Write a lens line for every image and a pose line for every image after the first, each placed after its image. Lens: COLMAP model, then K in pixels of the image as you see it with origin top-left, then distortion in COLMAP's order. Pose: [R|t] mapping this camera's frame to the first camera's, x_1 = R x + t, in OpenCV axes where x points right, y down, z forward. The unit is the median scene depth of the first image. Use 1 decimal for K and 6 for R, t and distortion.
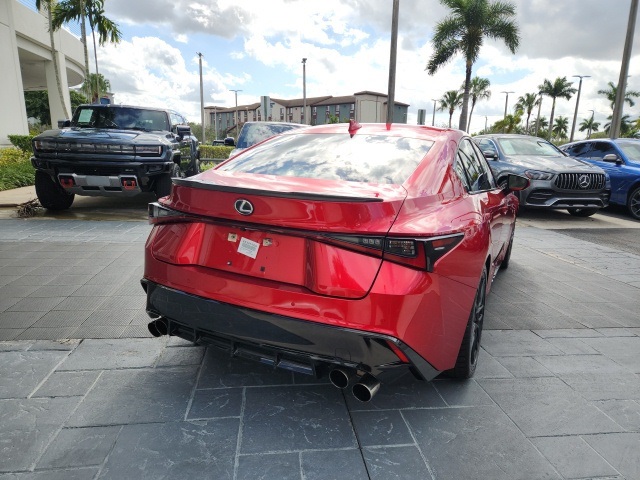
lens RADIAL K [[423.5, 0, 326.7], [0, 423.5, 239.5], [0, 0, 1]] dist [0.074120, -0.064182]
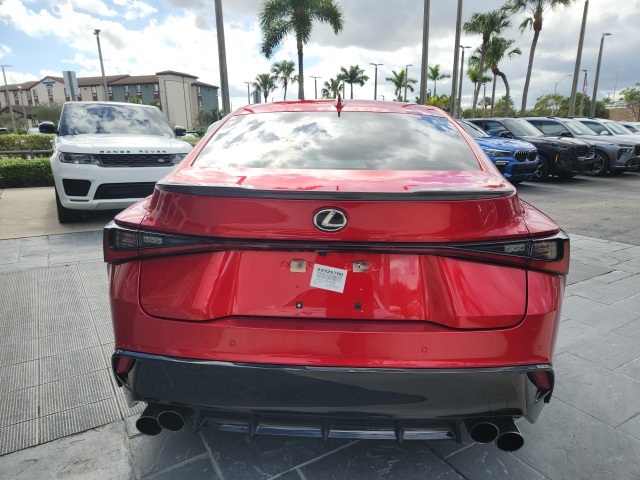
lens RADIAL K [[428.5, 0, 325.1], [0, 428.5, 238.8], [0, 0, 1]] dist [0.074557, -0.065980]
pose [[0.913970, -0.123939, 0.386390, -0.089686], [0.112178, 0.992277, 0.052937, -0.016168], [-0.389967, -0.005038, 0.920815, 0.074352]]
